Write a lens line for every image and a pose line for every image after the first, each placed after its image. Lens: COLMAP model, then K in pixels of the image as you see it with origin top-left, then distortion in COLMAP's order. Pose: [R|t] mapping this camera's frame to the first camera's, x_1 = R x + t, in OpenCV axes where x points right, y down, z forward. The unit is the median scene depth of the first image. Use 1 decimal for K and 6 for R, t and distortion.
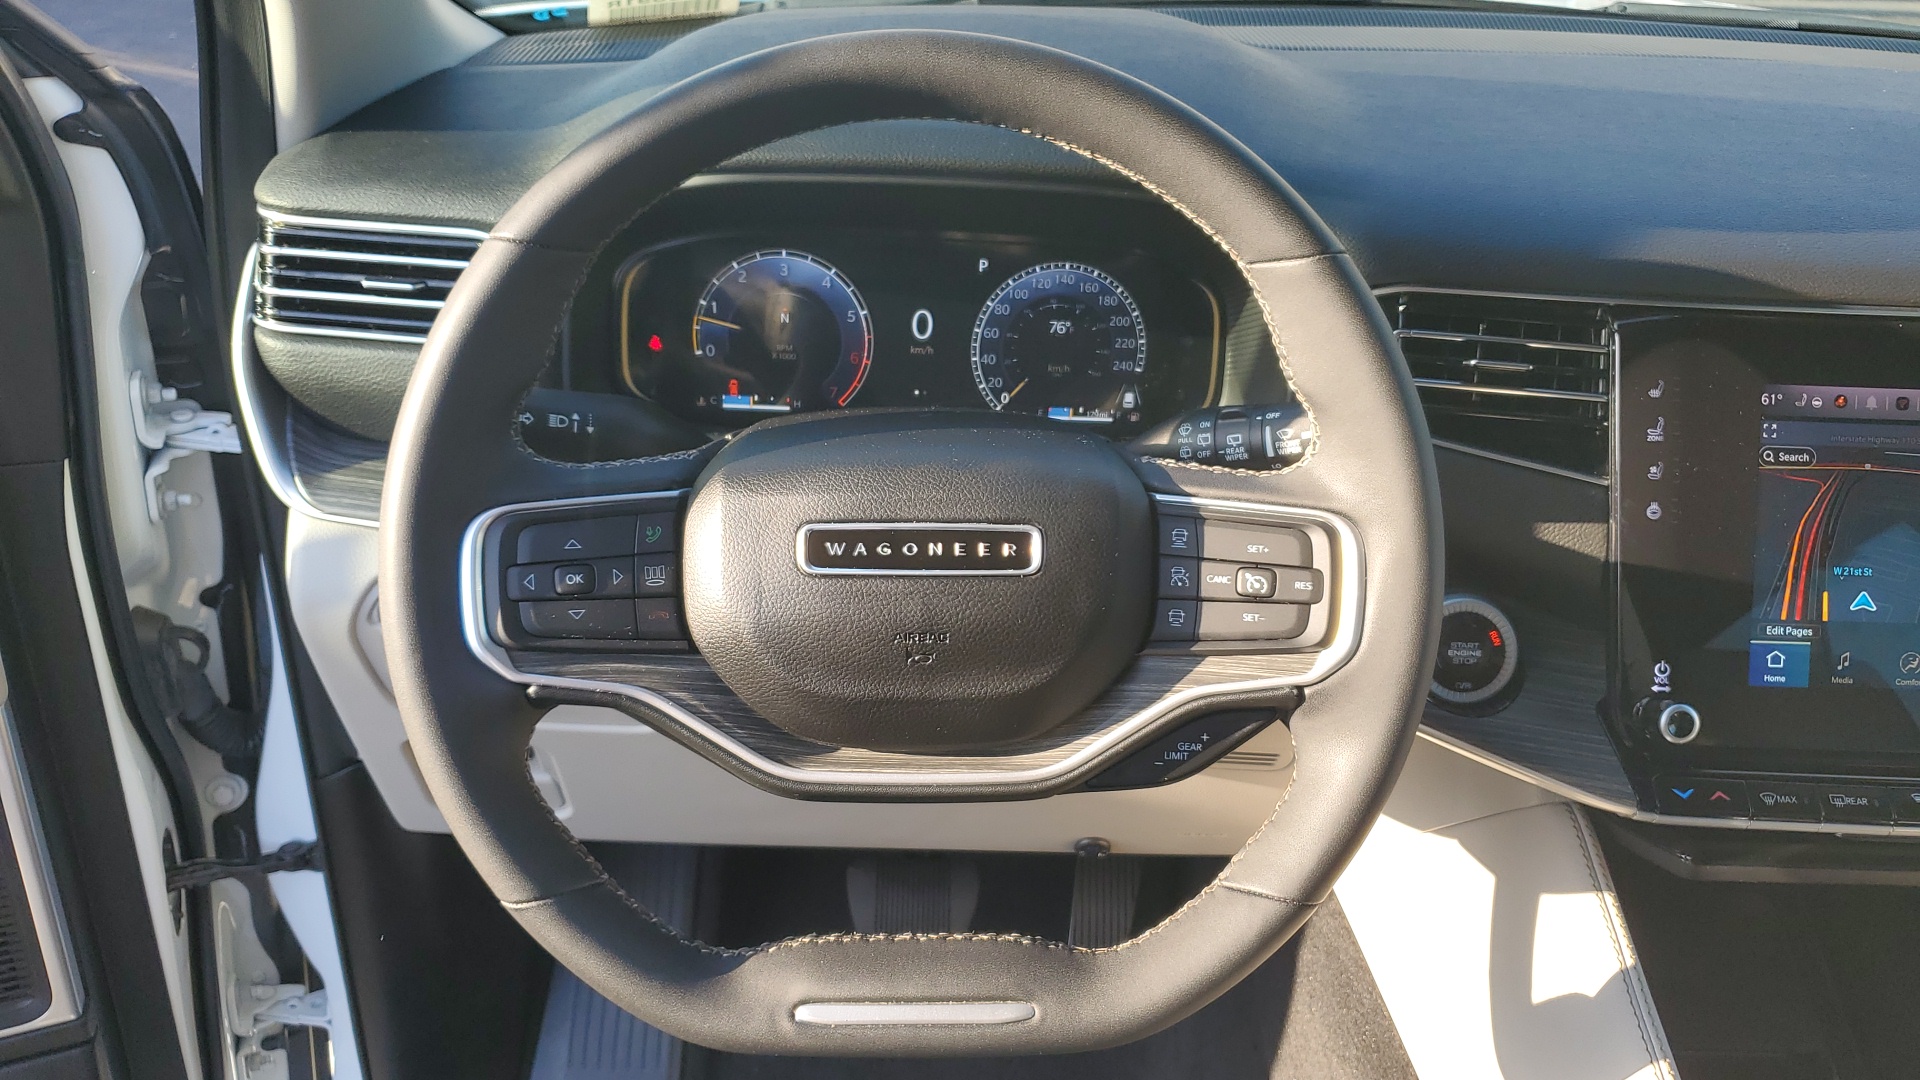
lens RADIAL K [[1423.7, 0, 953.0], [0, 1423.7, 530.9], [0, 0, 1]] dist [0.010082, 0.001785]
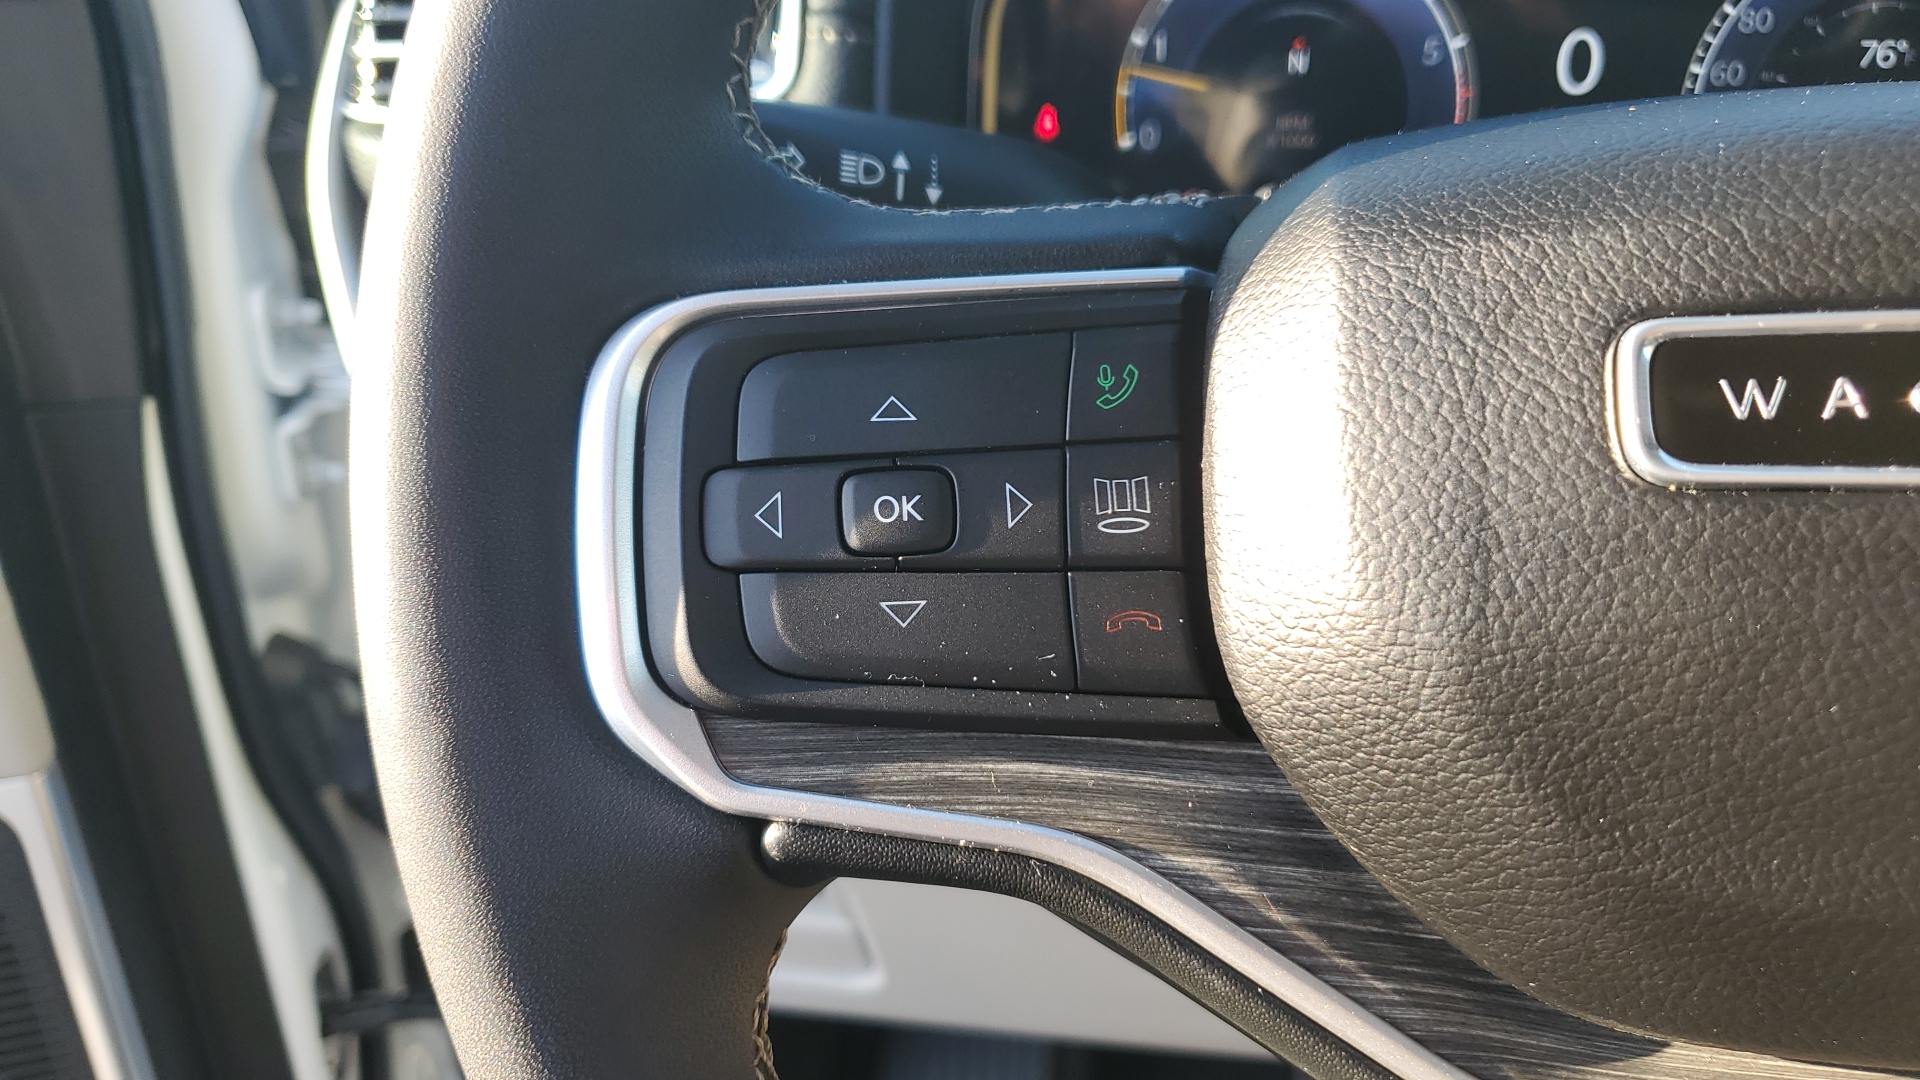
lens RADIAL K [[1499.7, 0, 954.2], [0, 1499.7, 453.8], [0, 0, 1]] dist [0.110295, -0.234808]
pose [[0.976664, -0.012533, -0.214407, -0.169684], [-0.005791, 0.996397, -0.084619, 0.049523], [0.214695, 0.083886, 0.973072, 0.631994]]
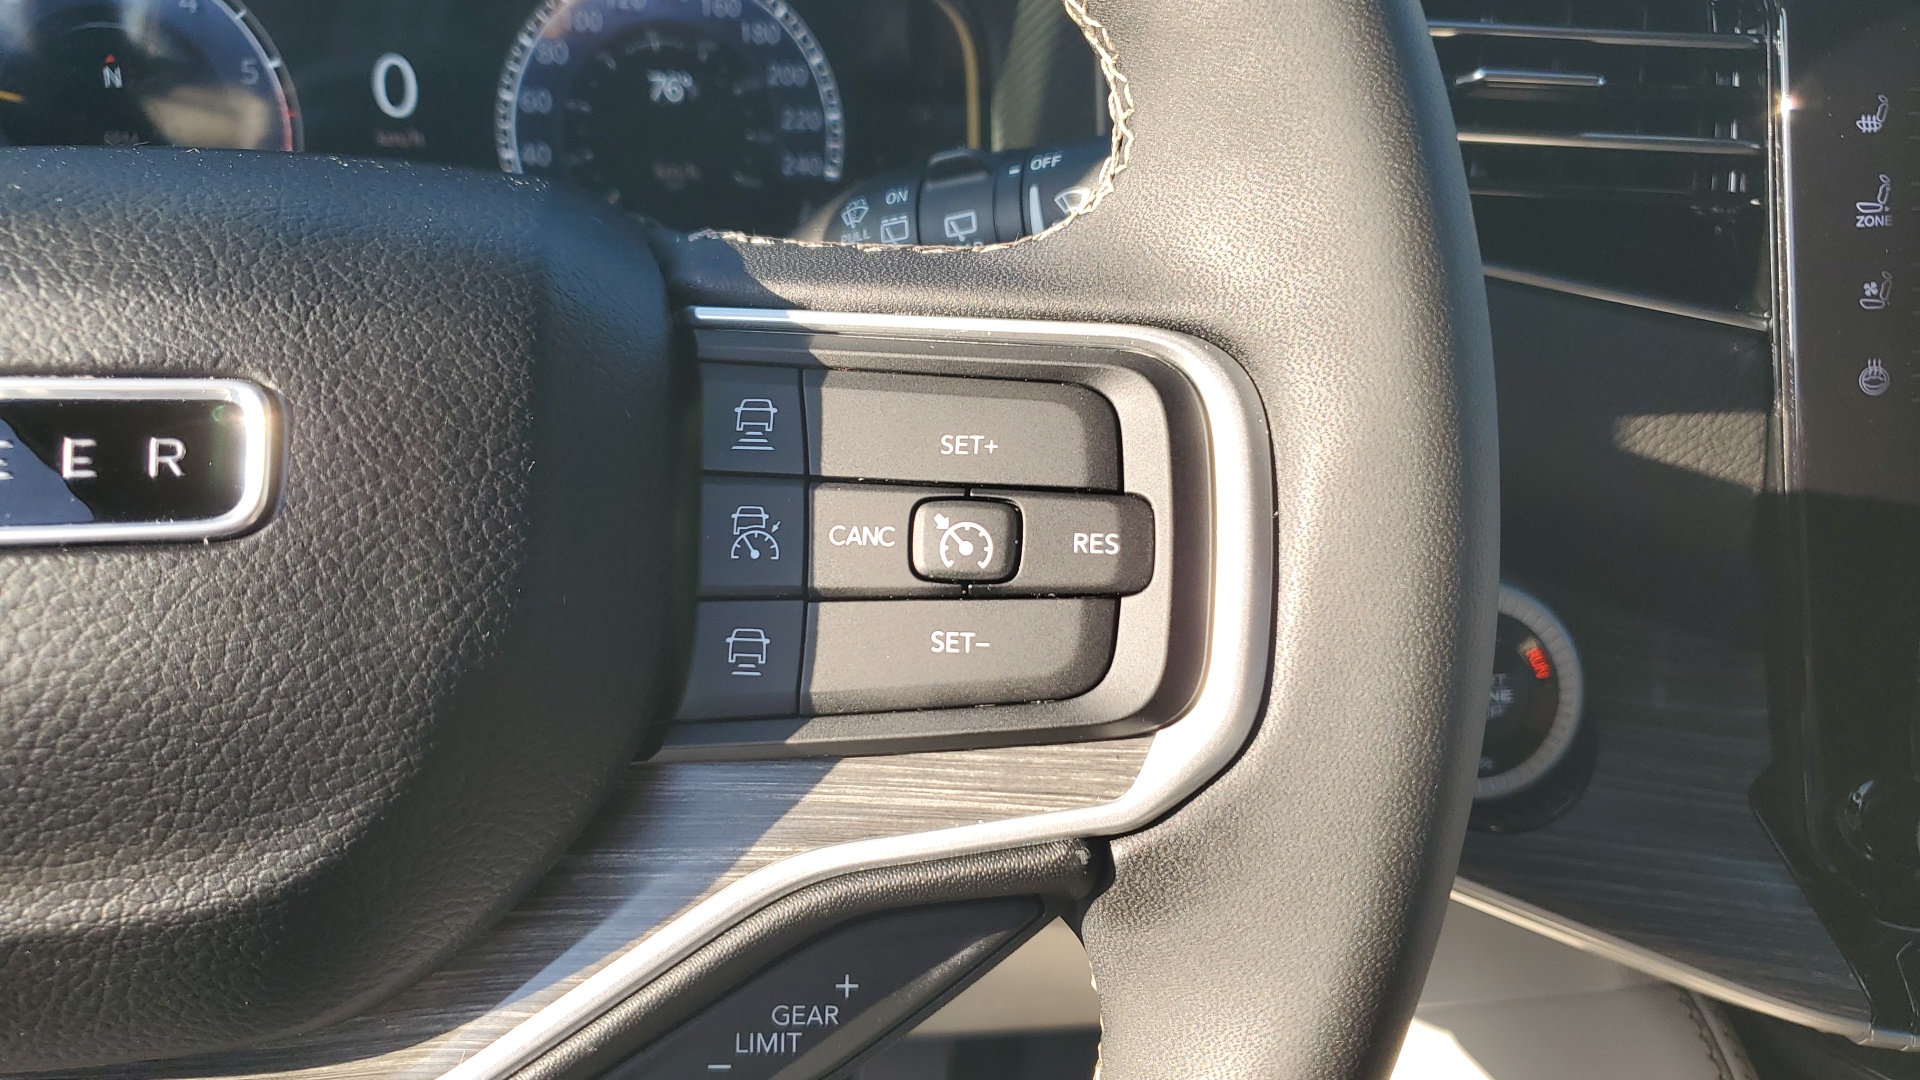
lens RADIAL K [[1493.2, 0, 960.0], [0, 1493.2, 540.0], [0, 0, 1]] dist [0.017722, -0.001943]
pose [[0.996234, -0.033684, 0.079900, 0.181898], [0.034545, 0.999359, -0.009412, 0.039361], [-0.079532, 0.012136, 0.996758, 0.636349]]
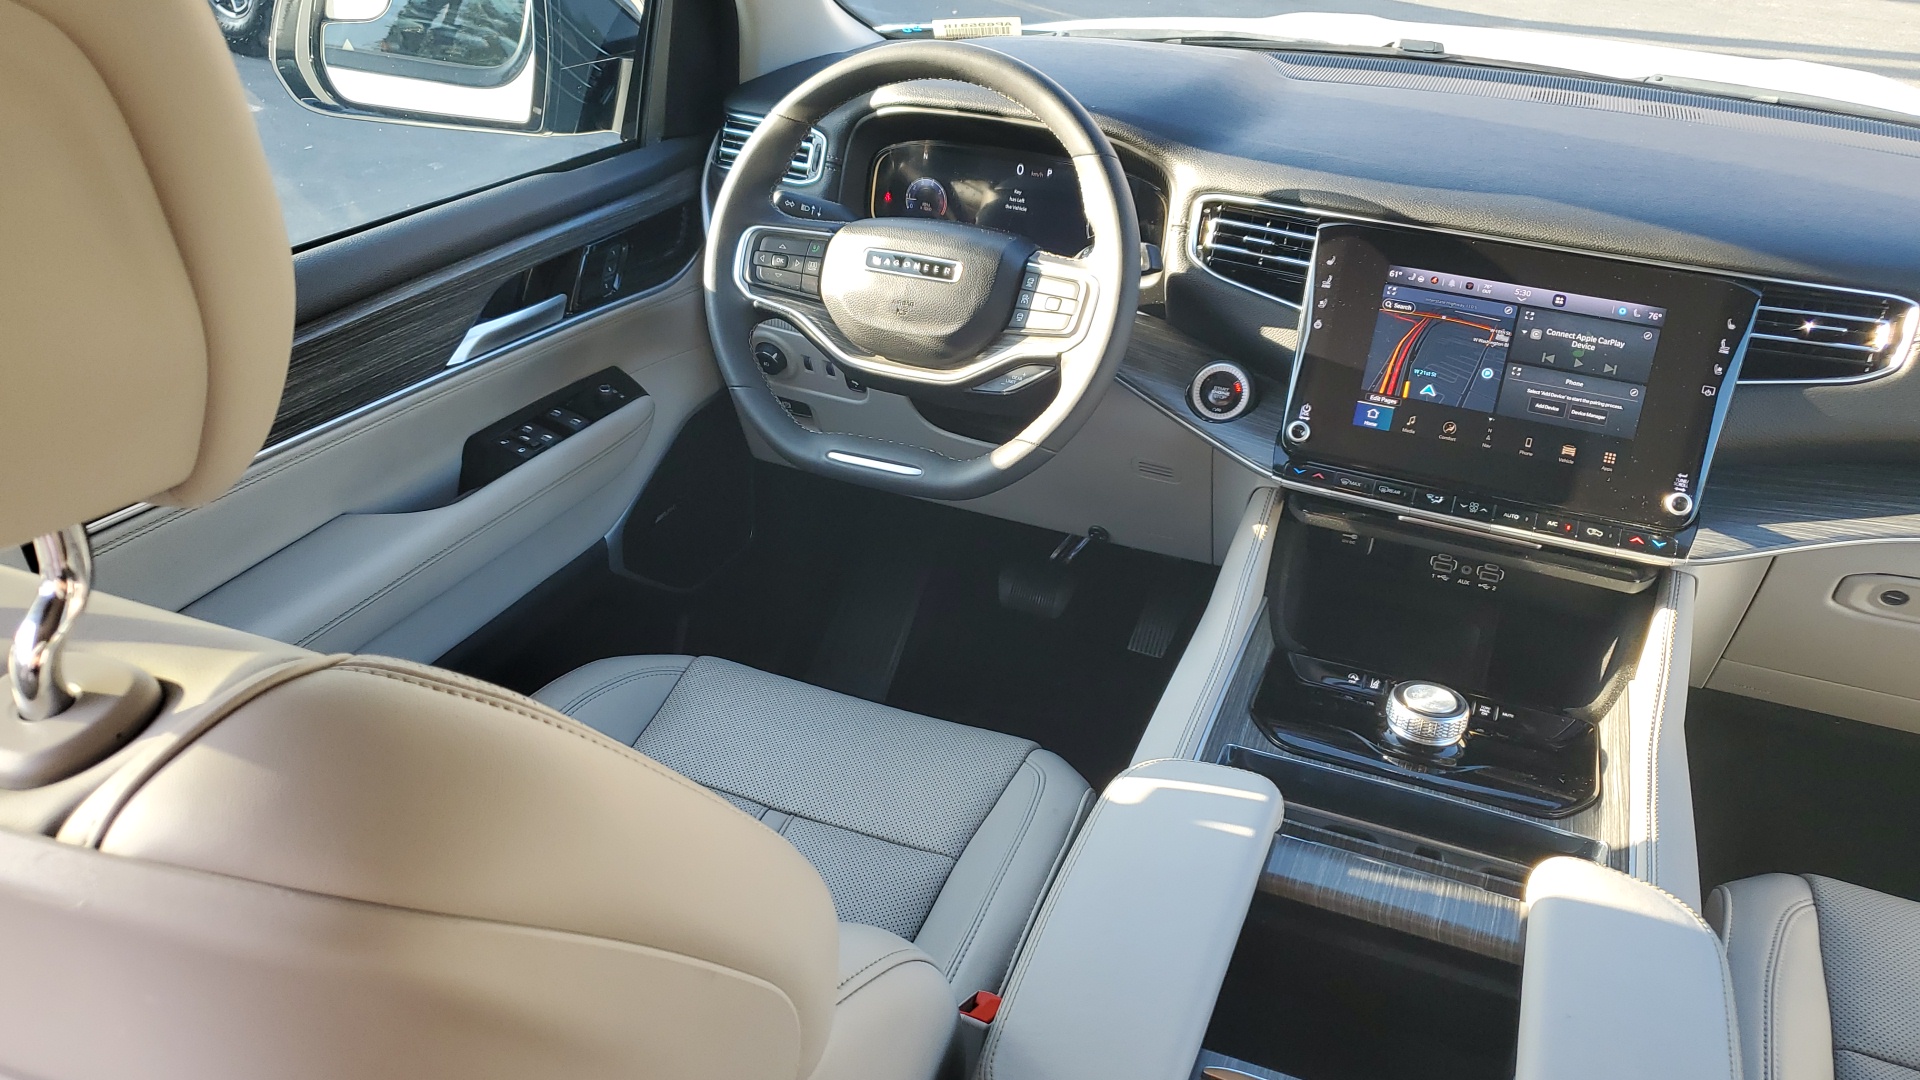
lens RADIAL K [[1493.2, 0, 960.0], [0, 1493.2, 540.0], [0, 0, 1]] dist [0.017722, -0.001943]
pose [[0.918627, 0.184703, -0.349298, 0.948875], [-0.189462, 0.981667, 0.020819, 0.373875], [0.346739, 0.047054, 0.936781, -1.192470]]
